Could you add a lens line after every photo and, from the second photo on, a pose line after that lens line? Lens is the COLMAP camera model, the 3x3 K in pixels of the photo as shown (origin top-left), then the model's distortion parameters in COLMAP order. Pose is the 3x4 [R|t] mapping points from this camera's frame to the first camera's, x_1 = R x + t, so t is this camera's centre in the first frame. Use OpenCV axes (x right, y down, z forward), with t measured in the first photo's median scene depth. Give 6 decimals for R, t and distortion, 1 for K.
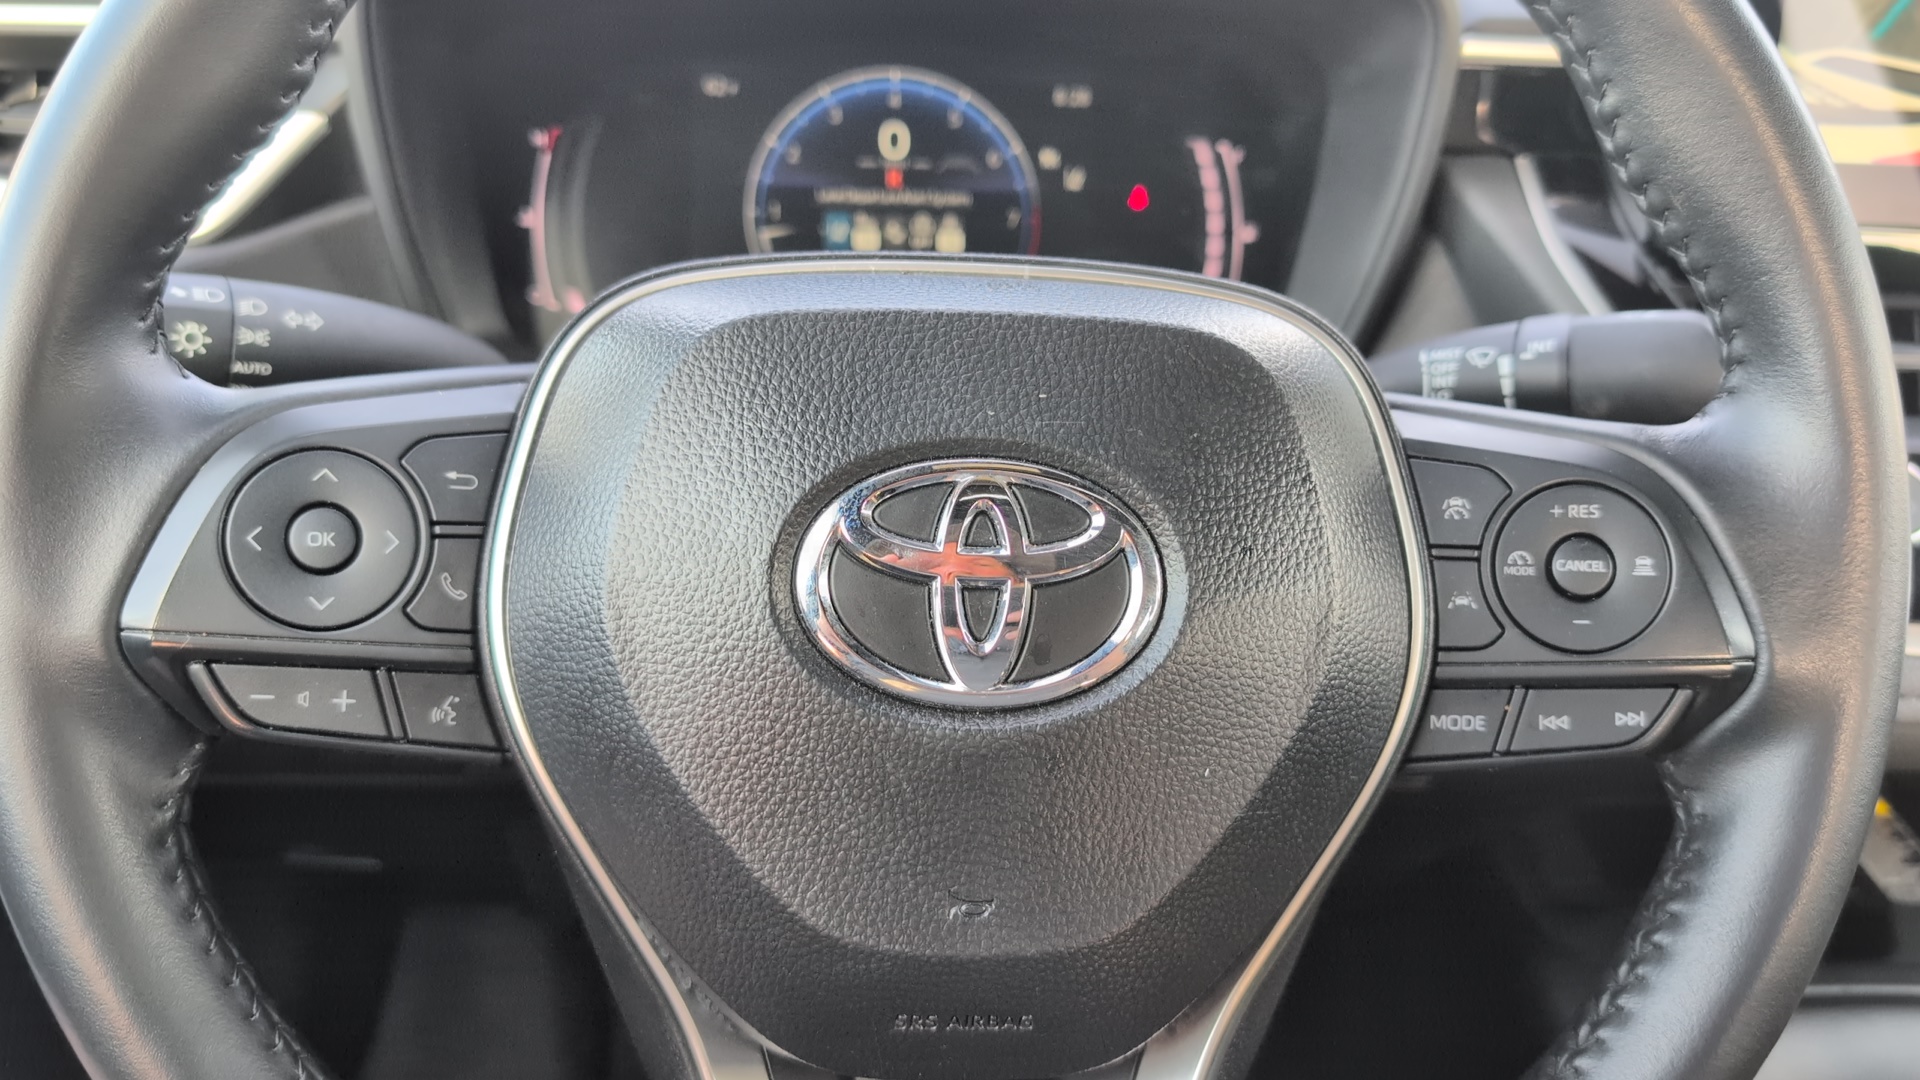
lens RADIAL K [[1628.9, 0, 923.2], [0, 1628.9, 517.2], [0, 0, 1]] dist [0.005617, 0.000934]
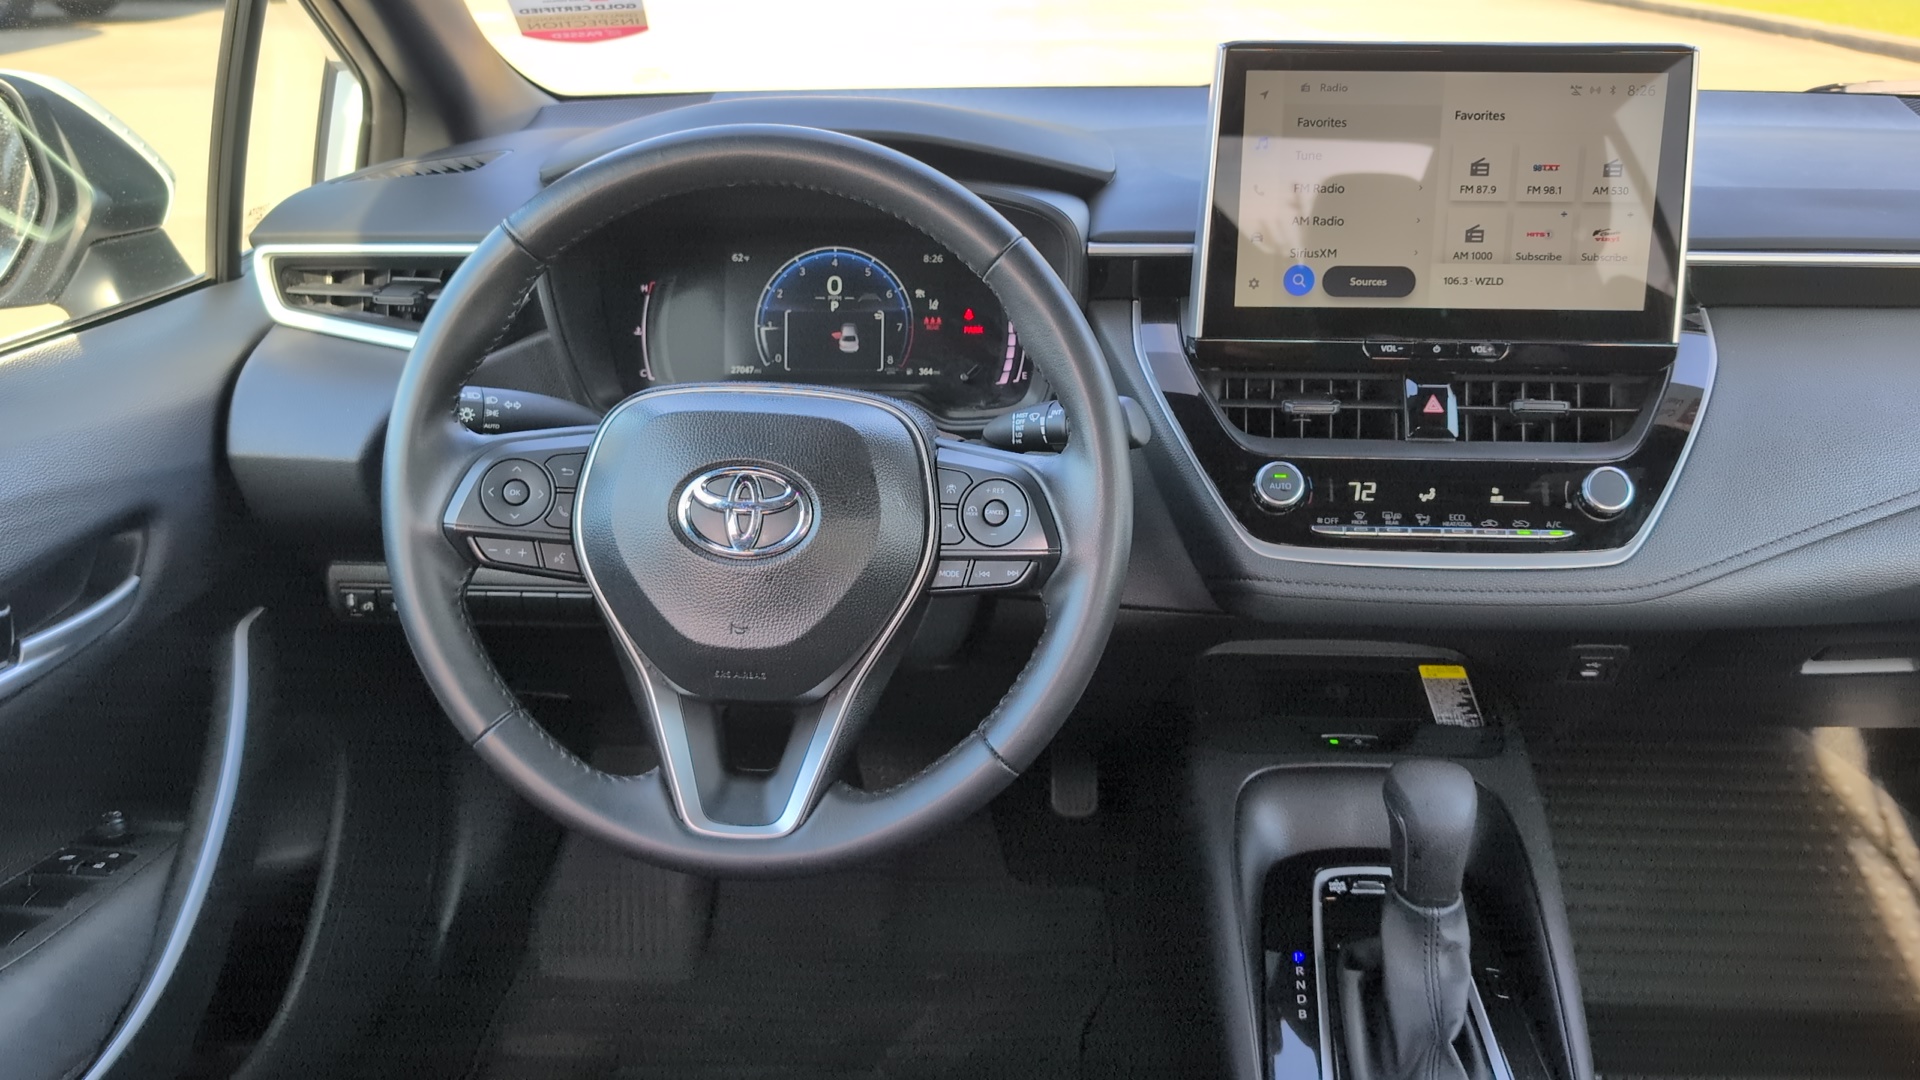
lens RADIAL K [[1628.9, 0, 985.5], [0, 1628.9, 558.1], [0, 0, 1]] dist [0.005617, 0.000934]
pose [[0.992836, 0.022218, -0.117404, 0.686674], [-0.017330, 0.998946, 0.042493, -0.006061], [0.118224, -0.040154, 0.992175, -1.507846]]
